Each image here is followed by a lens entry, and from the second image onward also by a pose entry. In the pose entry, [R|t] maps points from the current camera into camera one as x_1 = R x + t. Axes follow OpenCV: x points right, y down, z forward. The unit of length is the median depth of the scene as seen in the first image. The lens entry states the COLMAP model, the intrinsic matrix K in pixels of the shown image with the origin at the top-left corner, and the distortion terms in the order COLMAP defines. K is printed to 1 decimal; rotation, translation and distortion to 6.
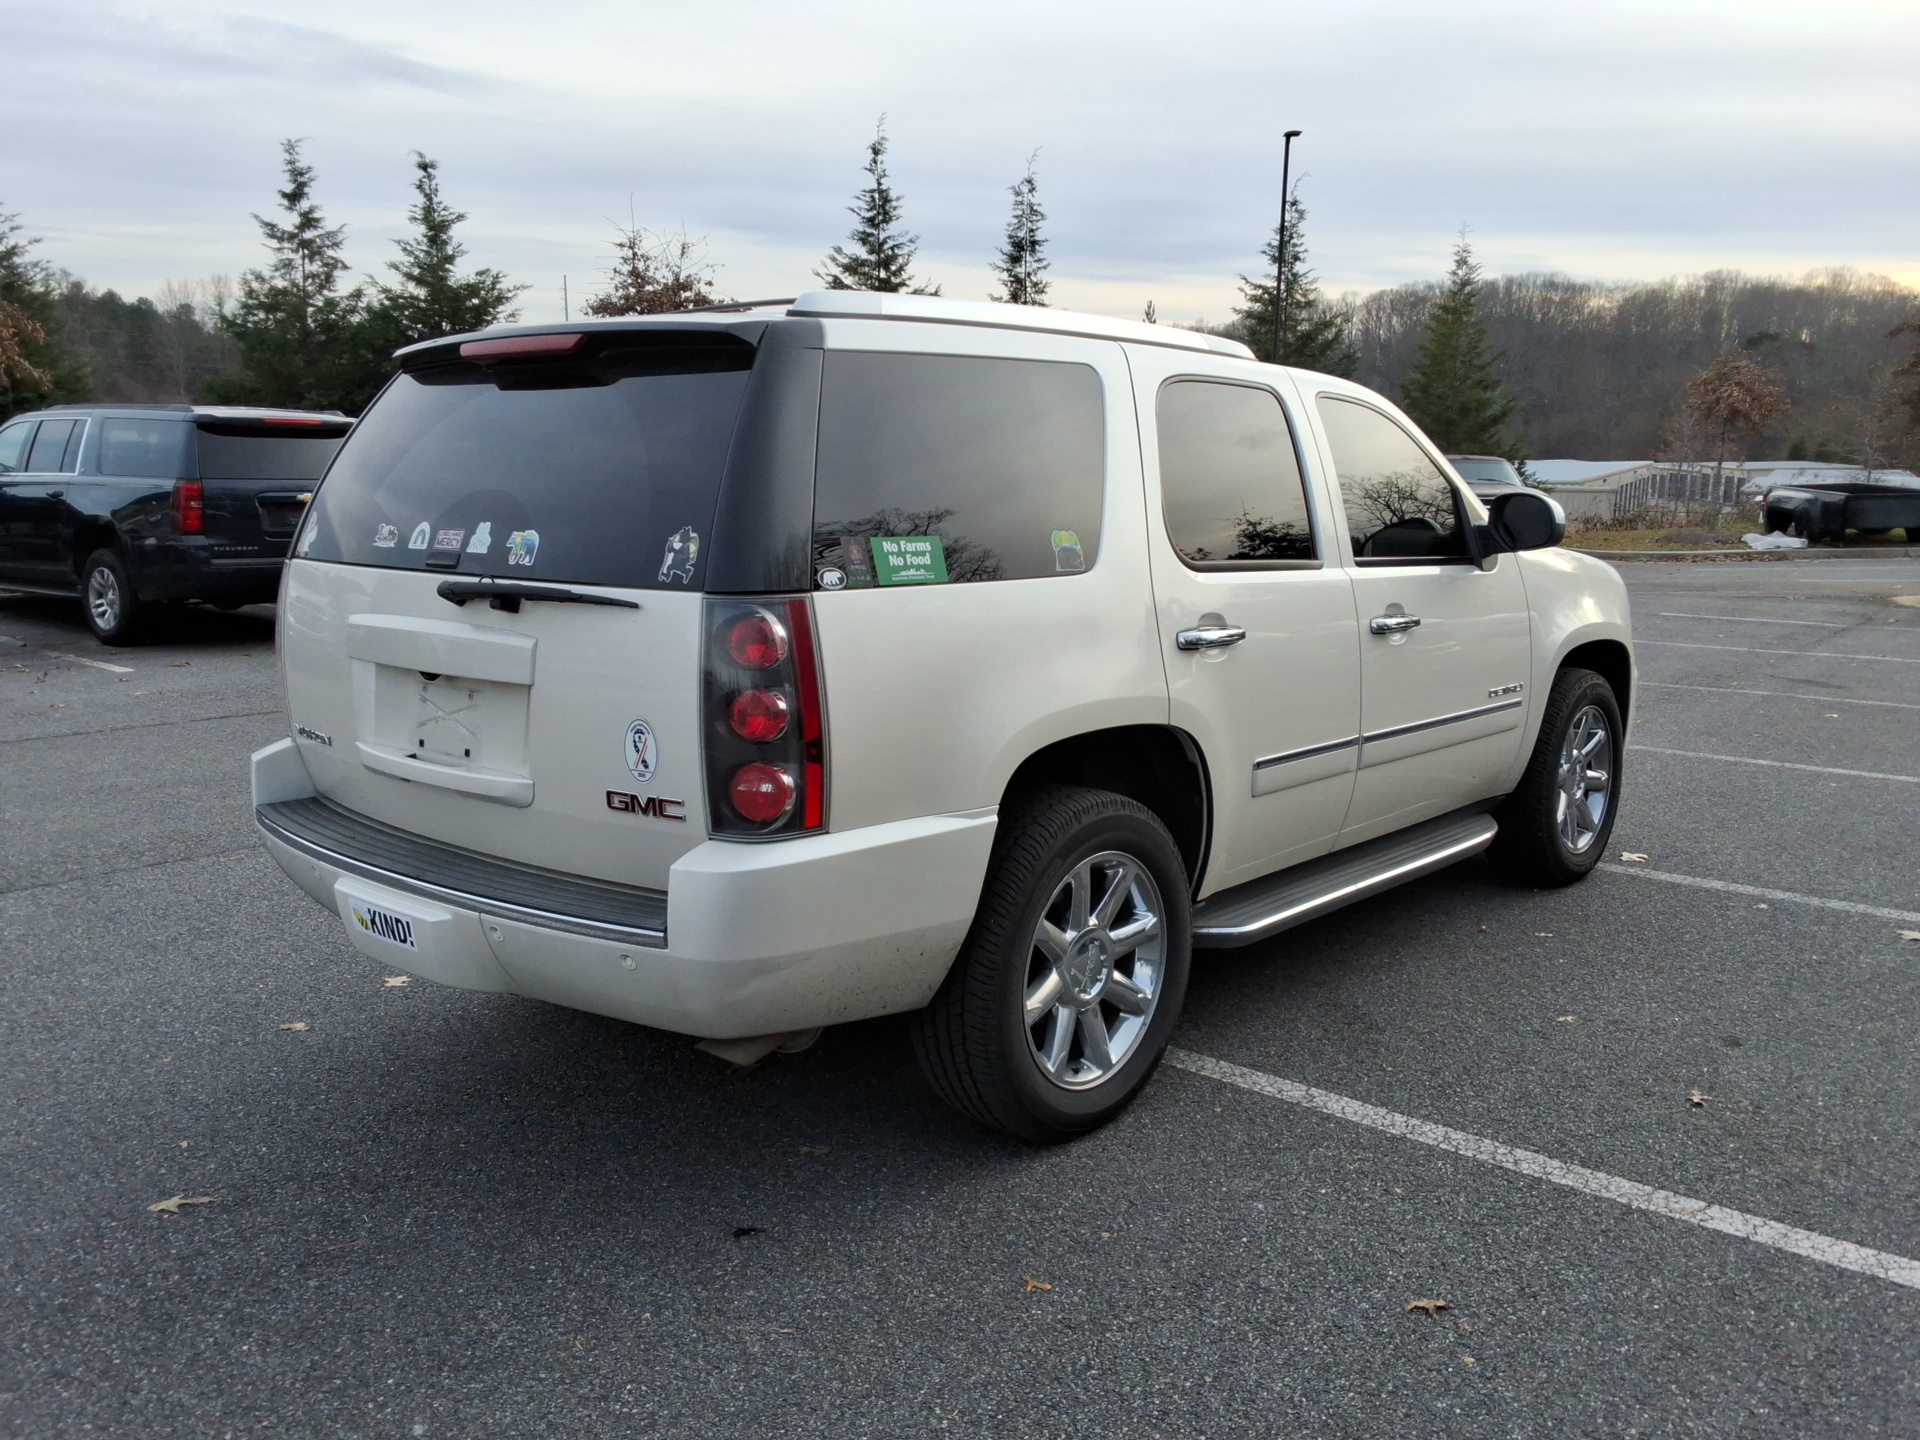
lens RADIAL K [[1539.4, 0, 971.2], [0, 1539.4, 726.0], [0, 0, 1]] dist [0.098209, -0.134866]
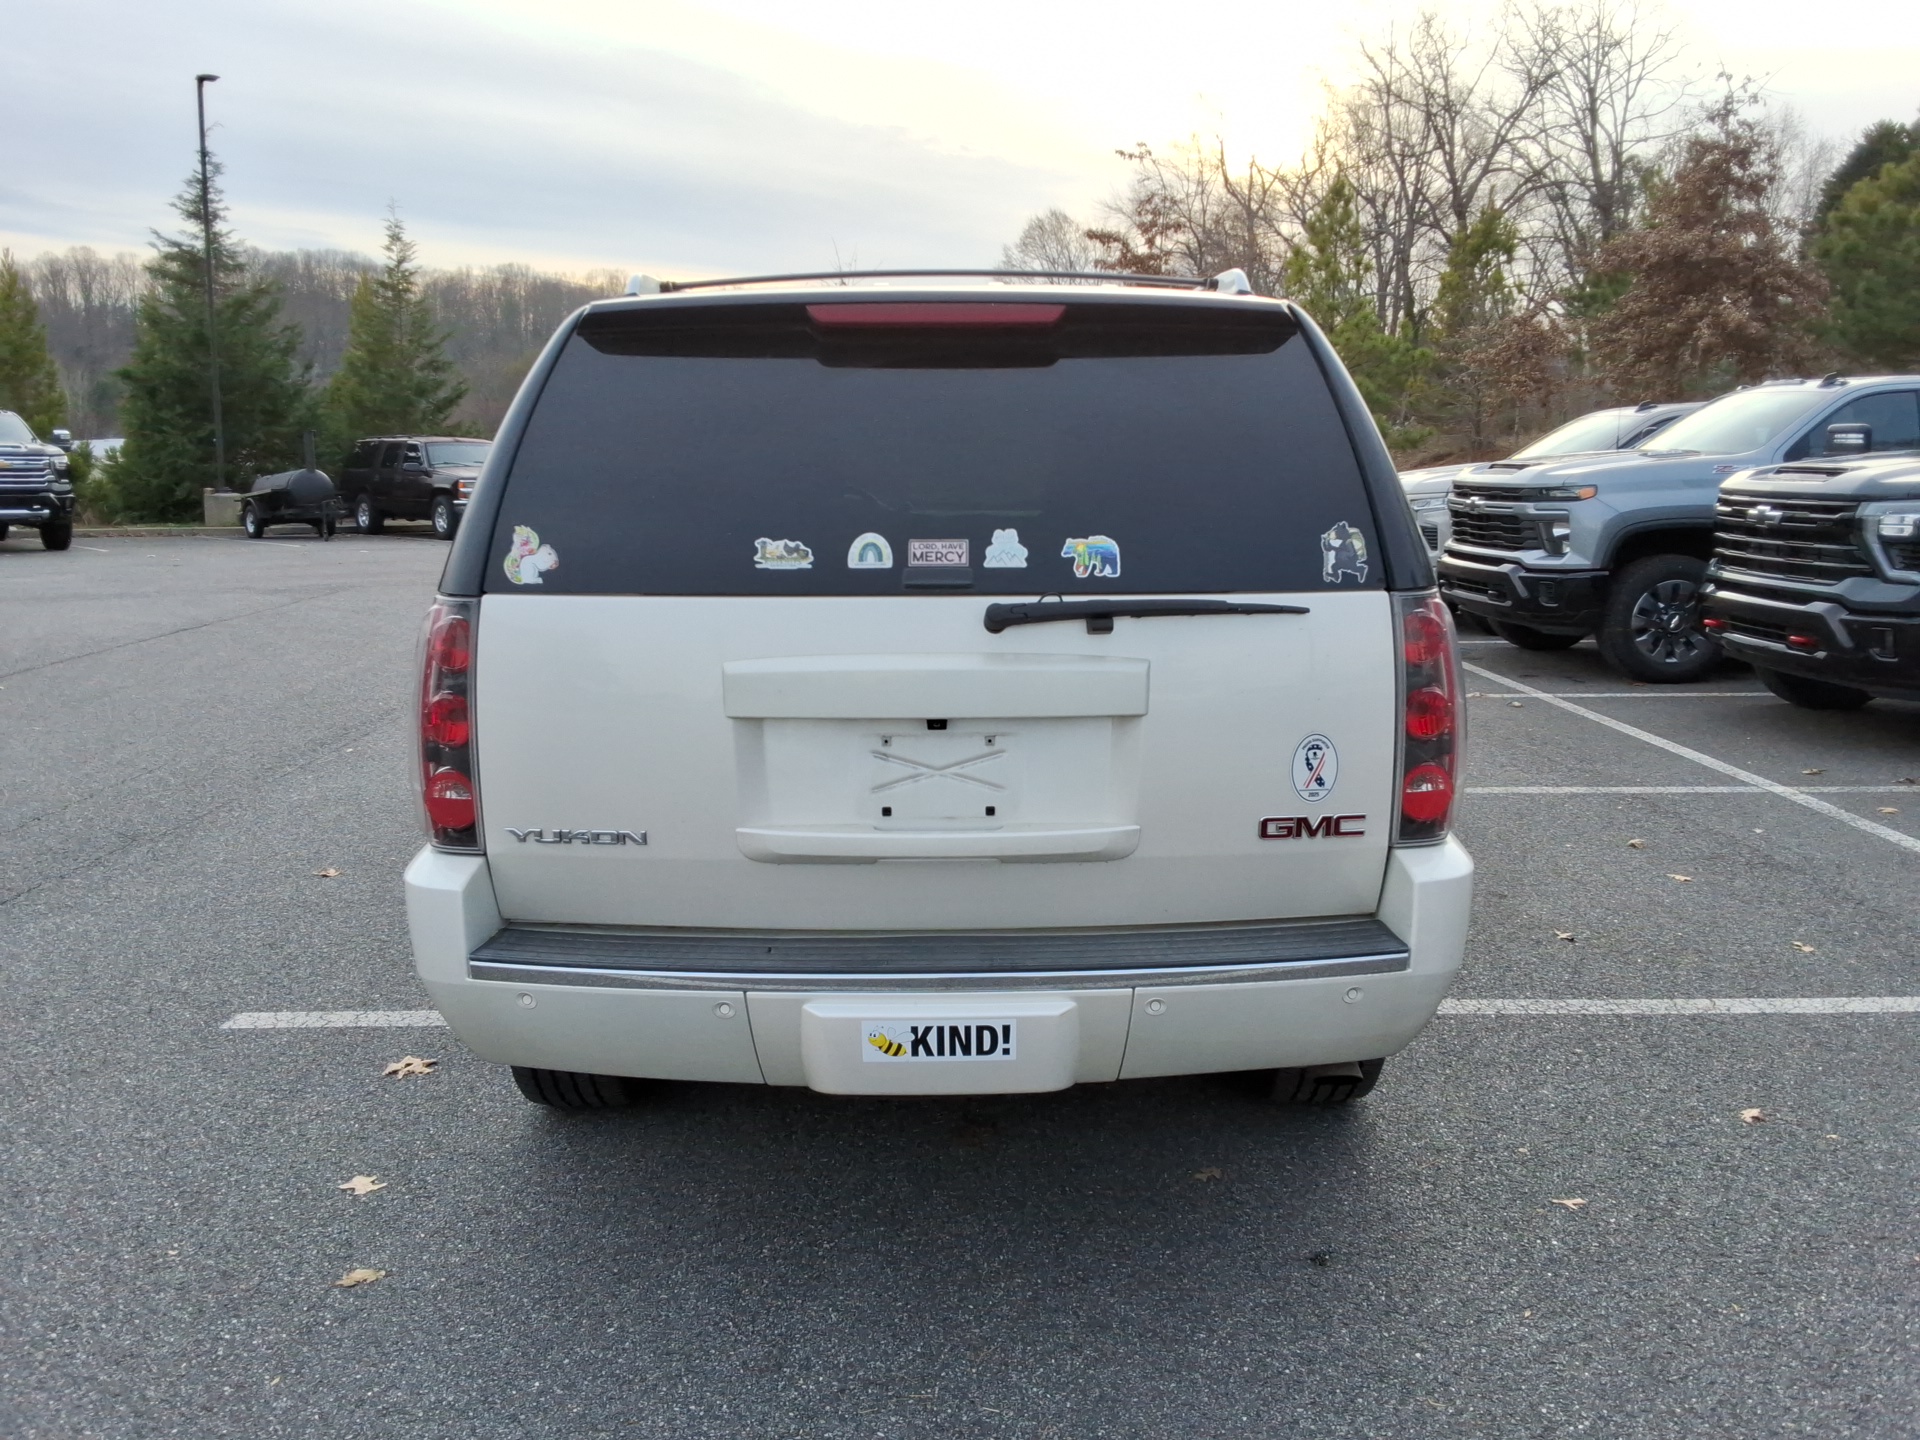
lens RADIAL K [[1539.4, 0, 972.6], [0, 1539.4, 719.7], [0, 0, 1]] dist [0.098209, -0.134866]
pose [[0.748318, -0.117405, 0.652867, -0.829044], [0.112452, 0.992420, 0.049574, -0.069617], [-0.653739, 0.036319, 0.755848, 0.375338]]
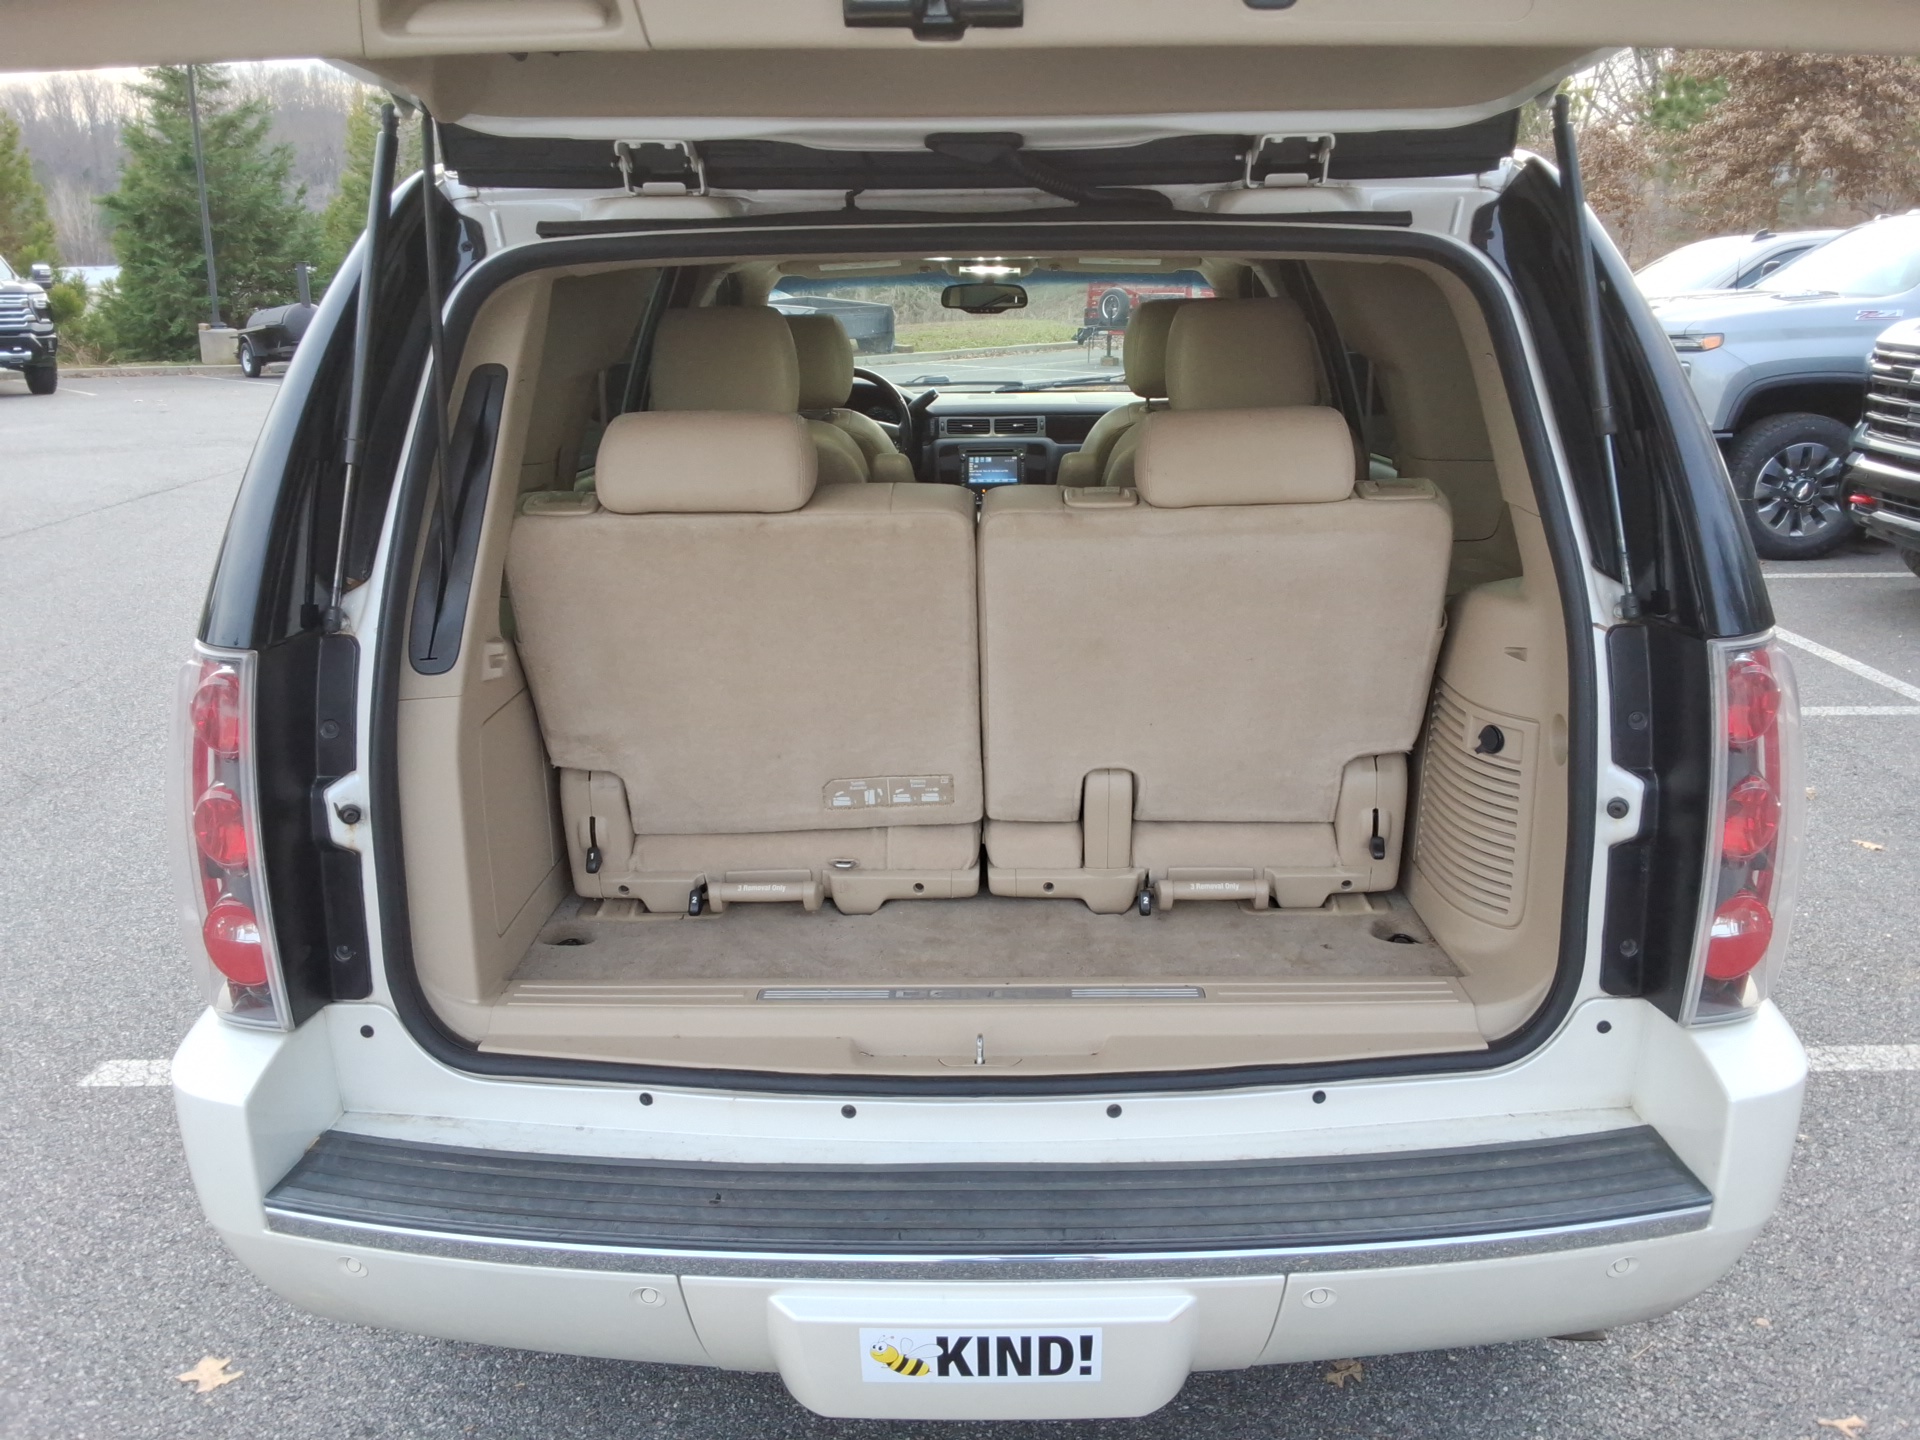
lens RADIAL K [[1539.4, 0, 978.8], [0, 1539.4, 709.3], [0, 0, 1]] dist [0.098209, -0.134866]
pose [[0.757962, -0.185139, 0.625474, -0.634834], [0.116254, 0.981865, 0.149752, -0.150968], [-0.641856, -0.040793, 0.765739, 0.597613]]
